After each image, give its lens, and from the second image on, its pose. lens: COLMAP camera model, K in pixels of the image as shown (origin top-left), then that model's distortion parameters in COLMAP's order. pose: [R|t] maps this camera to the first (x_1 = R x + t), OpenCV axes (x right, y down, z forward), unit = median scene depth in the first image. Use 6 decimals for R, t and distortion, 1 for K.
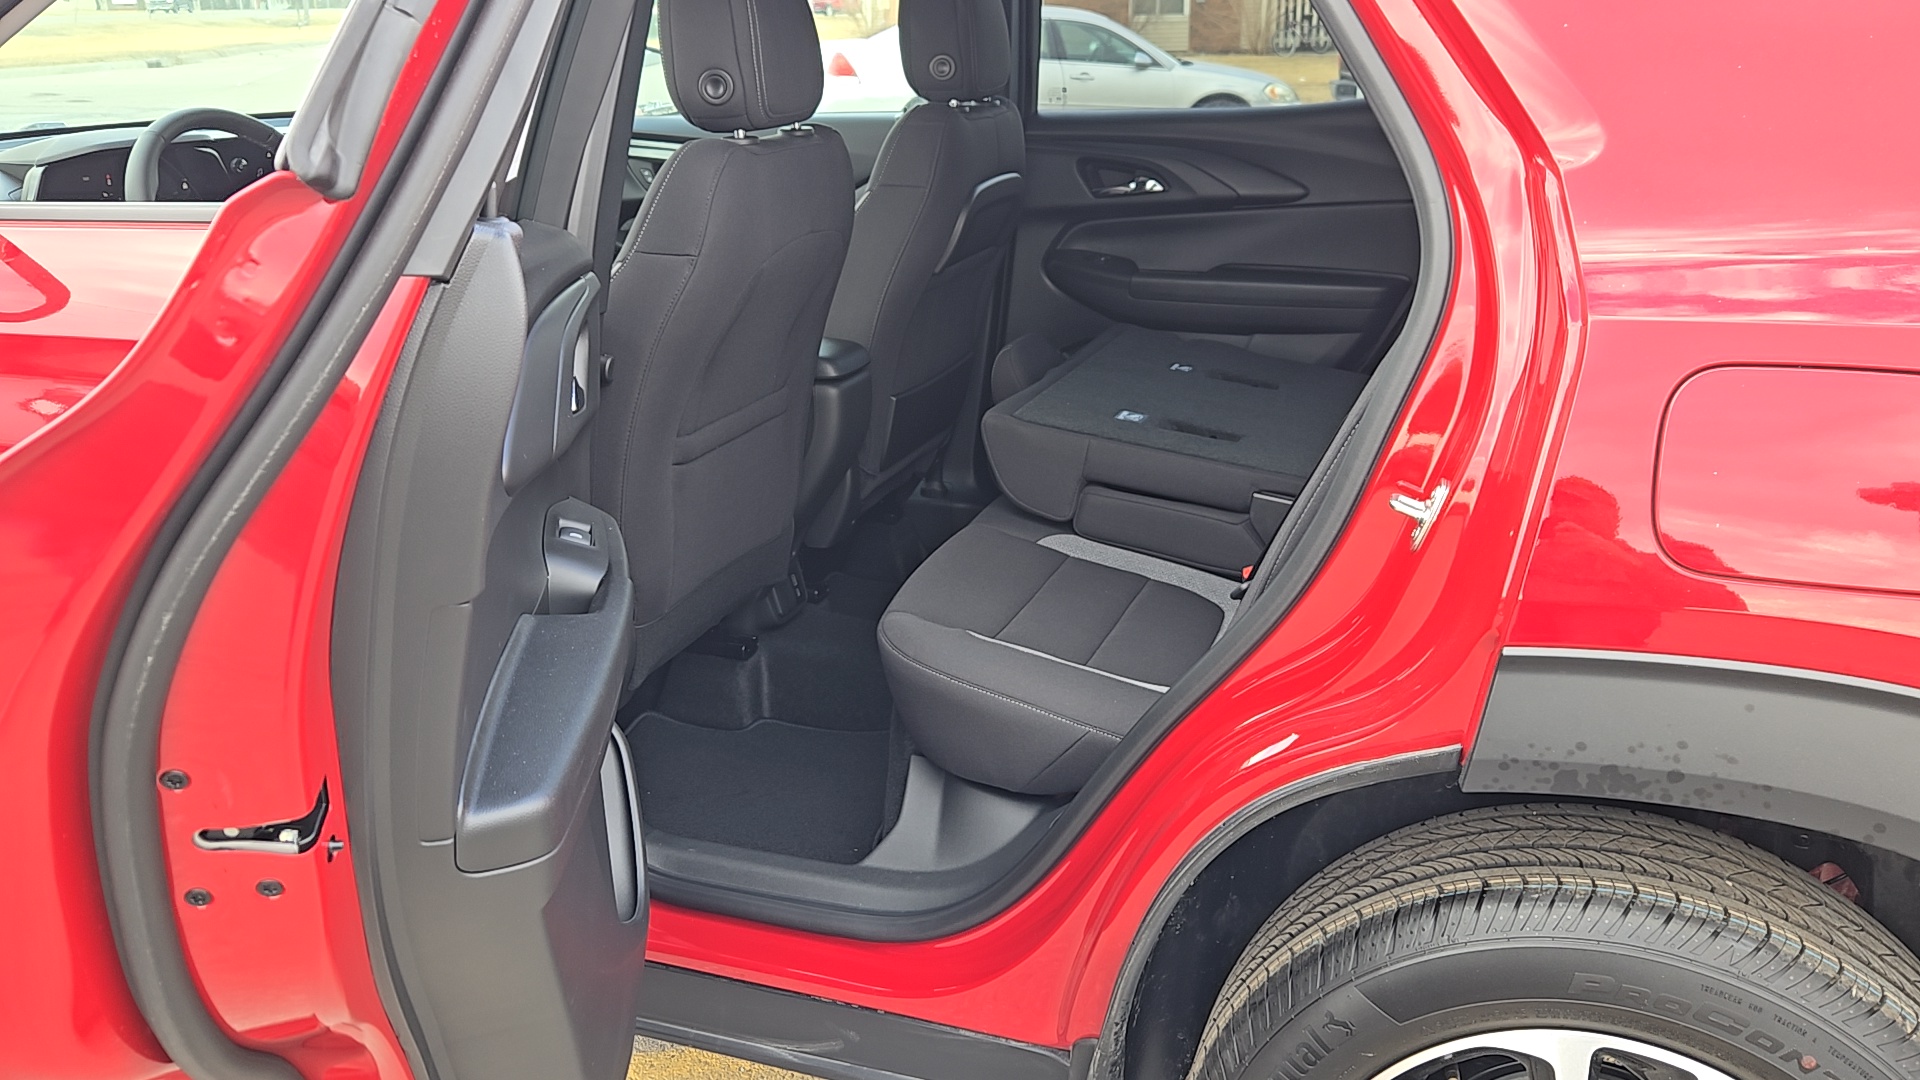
lens RADIAL K [[1614.2, 0, 957.2], [0, 1614.2, 535.3], [0, 0, 1]] dist [0.011001, 0.001574]
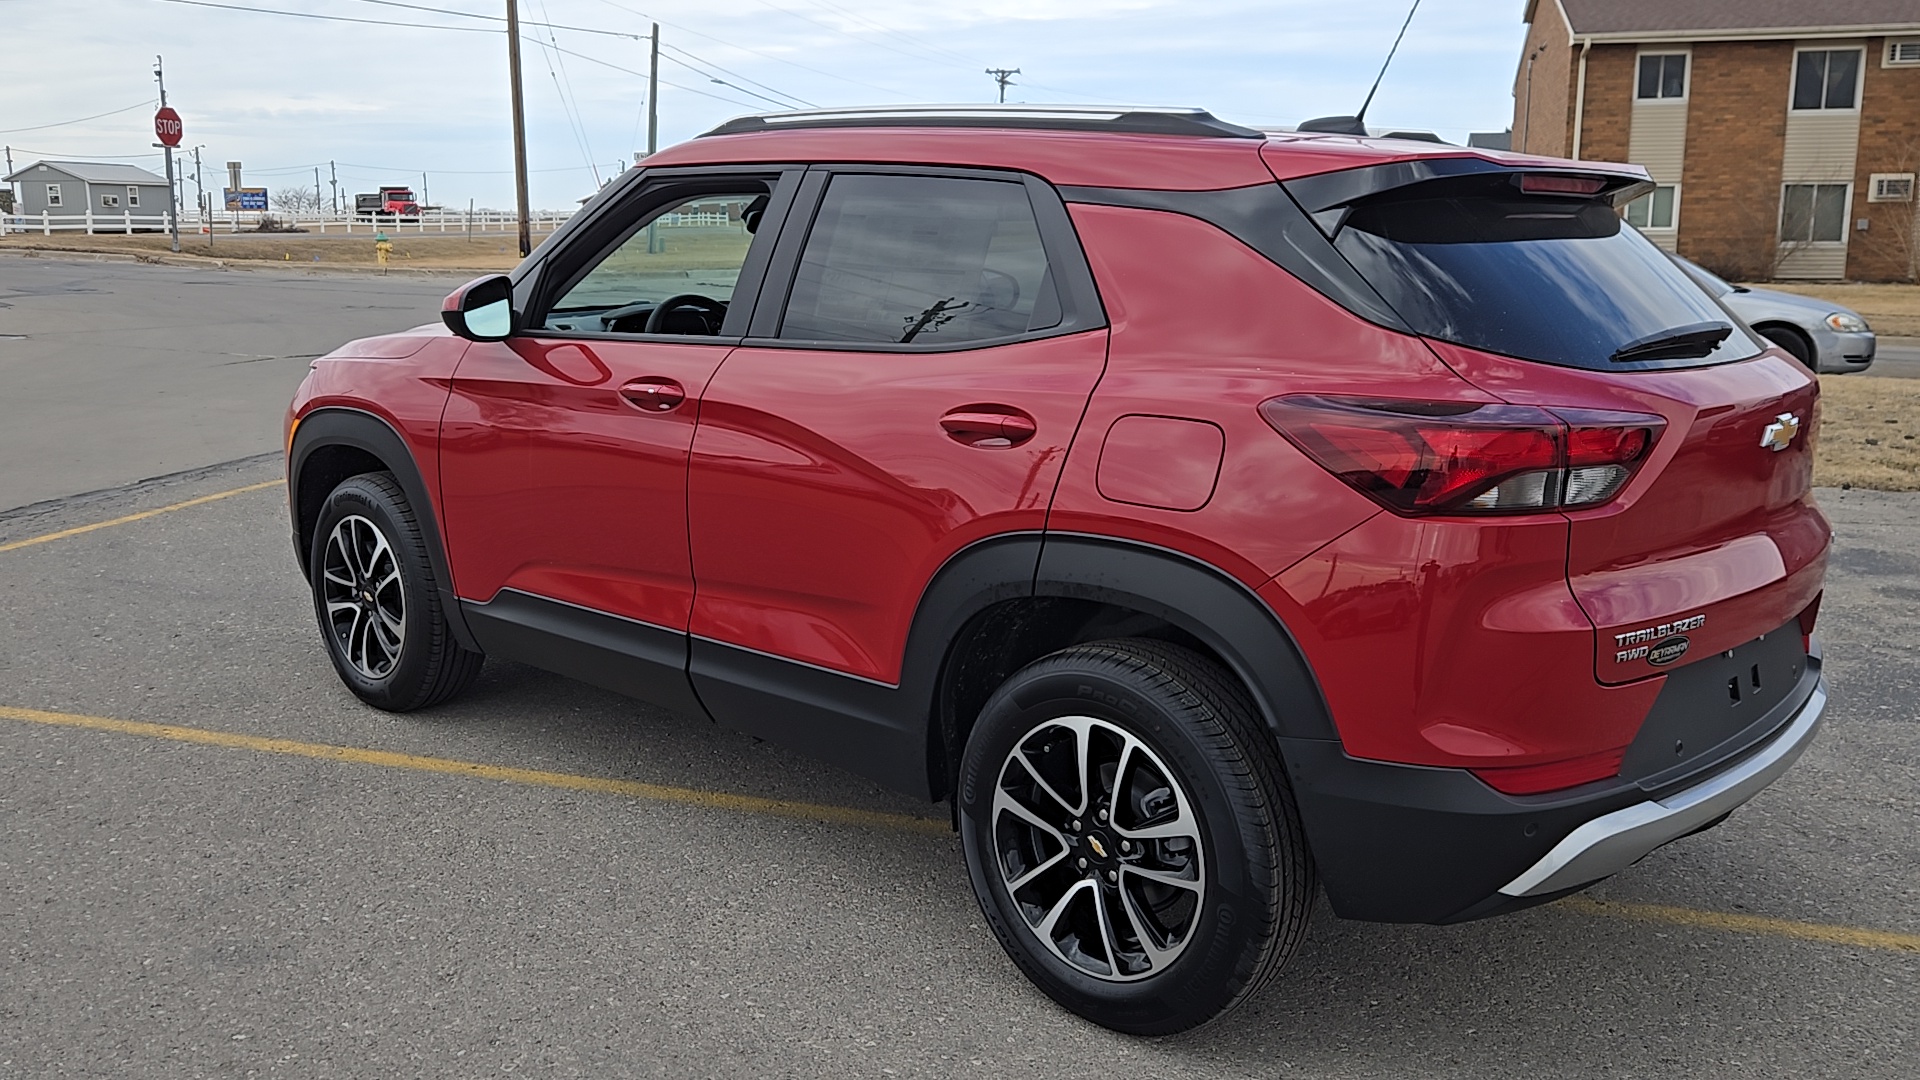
lens RADIAL K [[1614.2, 0, 957.2], [0, 1614.2, 535.3], [0, 0, 1]] dist [0.011001, 0.001574]
pose [[0.918457, 0.090829, -0.384950, 0.094092], [-0.137724, 0.985808, -0.095997, 0.026768], [0.370767, 0.141186, 0.917932, -0.101529]]
